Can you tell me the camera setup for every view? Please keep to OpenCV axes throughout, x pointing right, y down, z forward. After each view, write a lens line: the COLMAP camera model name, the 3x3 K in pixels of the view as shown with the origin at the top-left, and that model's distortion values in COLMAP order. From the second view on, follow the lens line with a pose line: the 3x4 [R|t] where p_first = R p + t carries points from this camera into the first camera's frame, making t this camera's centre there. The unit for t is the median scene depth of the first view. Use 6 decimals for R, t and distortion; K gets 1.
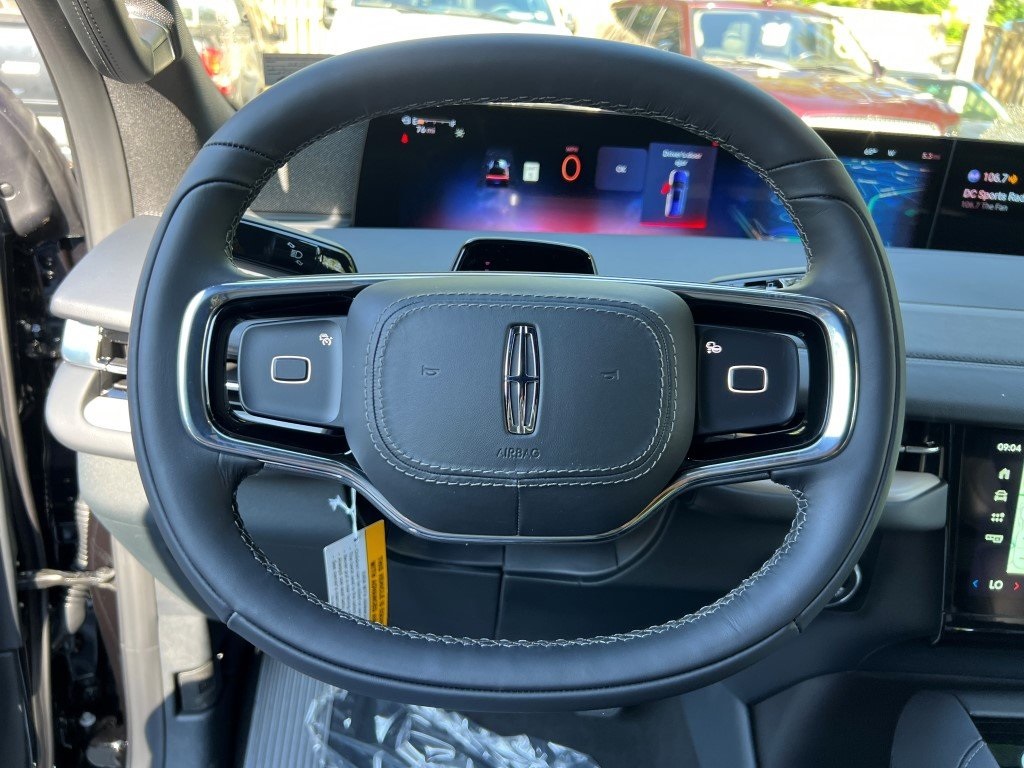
lens RADIAL K [[761.1, 0, 514.1], [0, 761.1, 378.3], [0, 0, 1]] dist [0.003739, -0.004388]
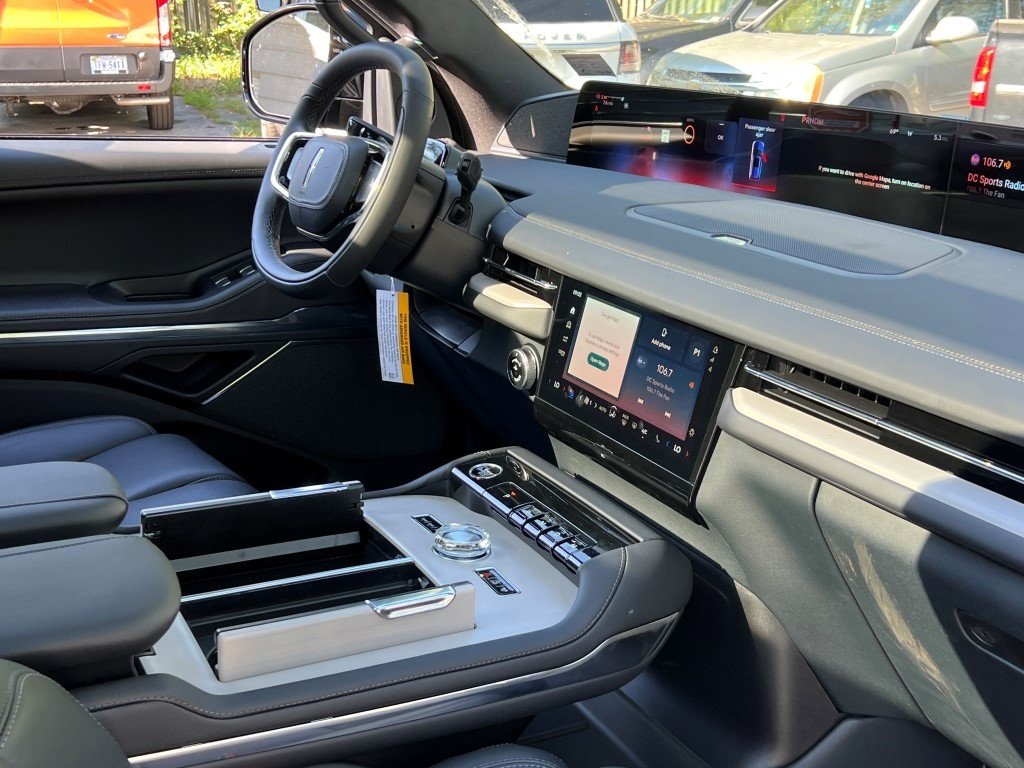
lens RADIAL K [[1194.8, 0, 512.0], [0, 1194.8, 384.0], [0, 0, 1]] dist [-0.003104, -0.182506]
pose [[0.504491, 0.203221, -0.839160, 2.449131], [-0.338570, 0.940629, 0.024250, 0.247058], [0.794266, 0.271880, 0.543344, -0.310260]]
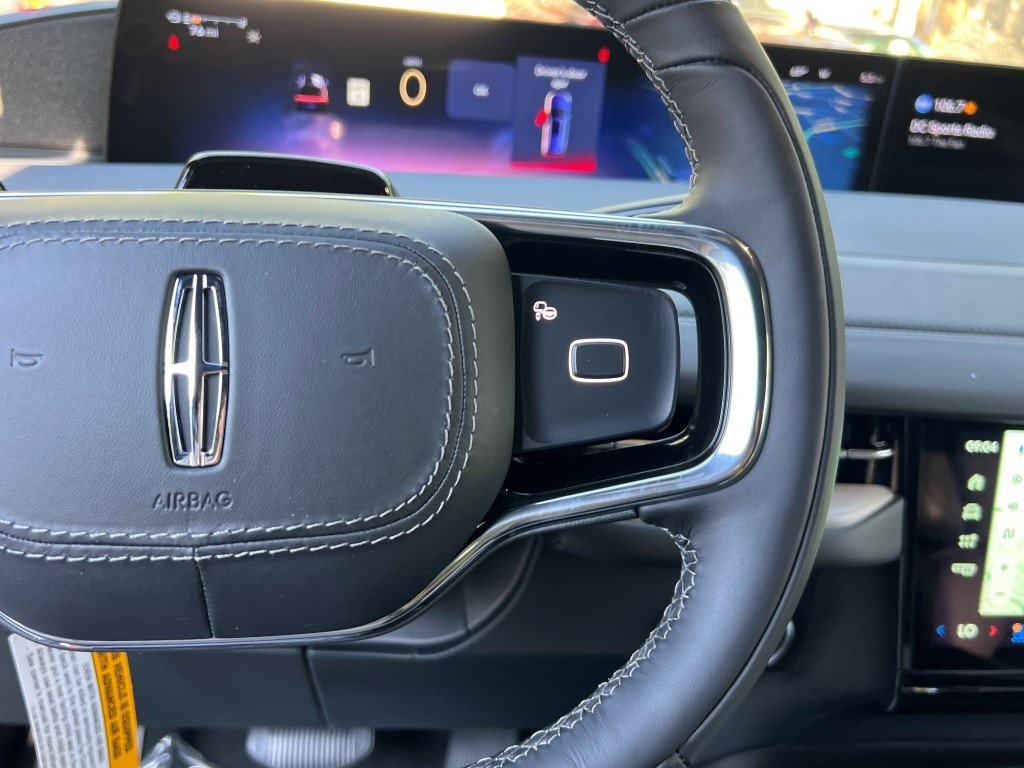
lens RADIAL K [[839.0, 0, 512.0], [0, 839.0, 384.0], [0, 0, 1]] dist [-0.000036, -0.010166]
pose [[0.995327, -0.026972, 0.092719, 0.125583], [0.025617, 0.999547, 0.015767, 0.005767], [-0.093102, -0.013318, 0.995567, 0.238764]]
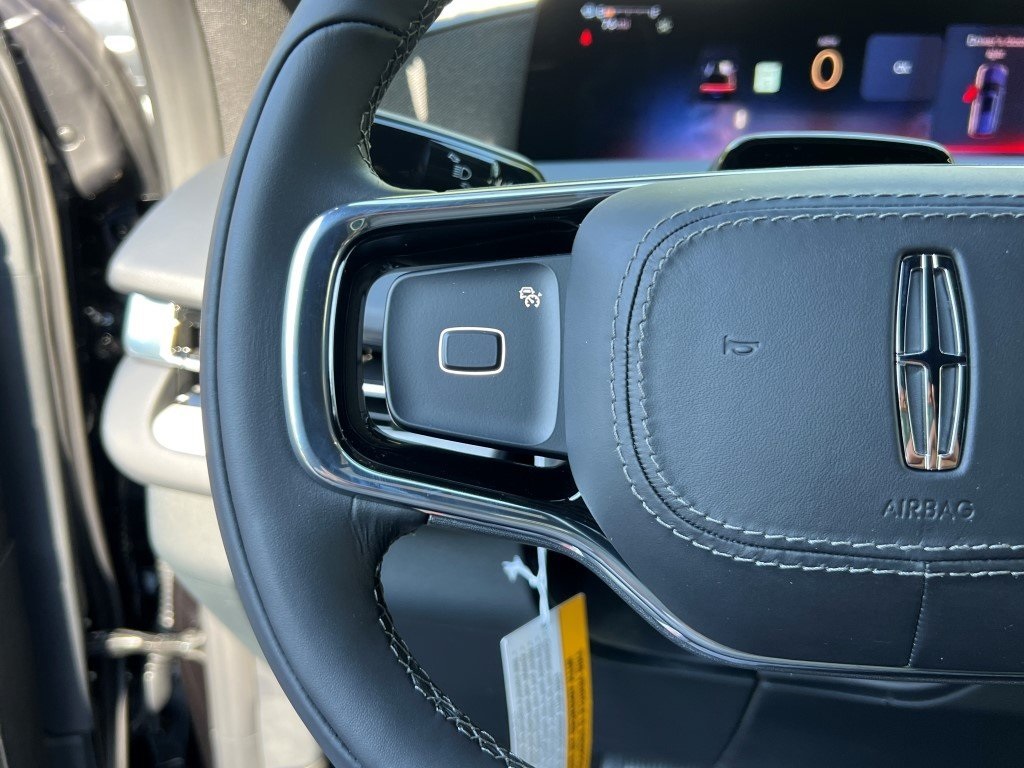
lens RADIAL K [[881.1, 0, 512.0], [0, 881.1, 384.0], [0, 0, 1]] dist [0.003044, -0.006931]
pose [[0.987330, -0.007645, -0.158497, -0.115120], [0.006447, 0.999947, -0.008072, 0.013582], [0.158550, 0.006948, 0.987326, 0.257966]]
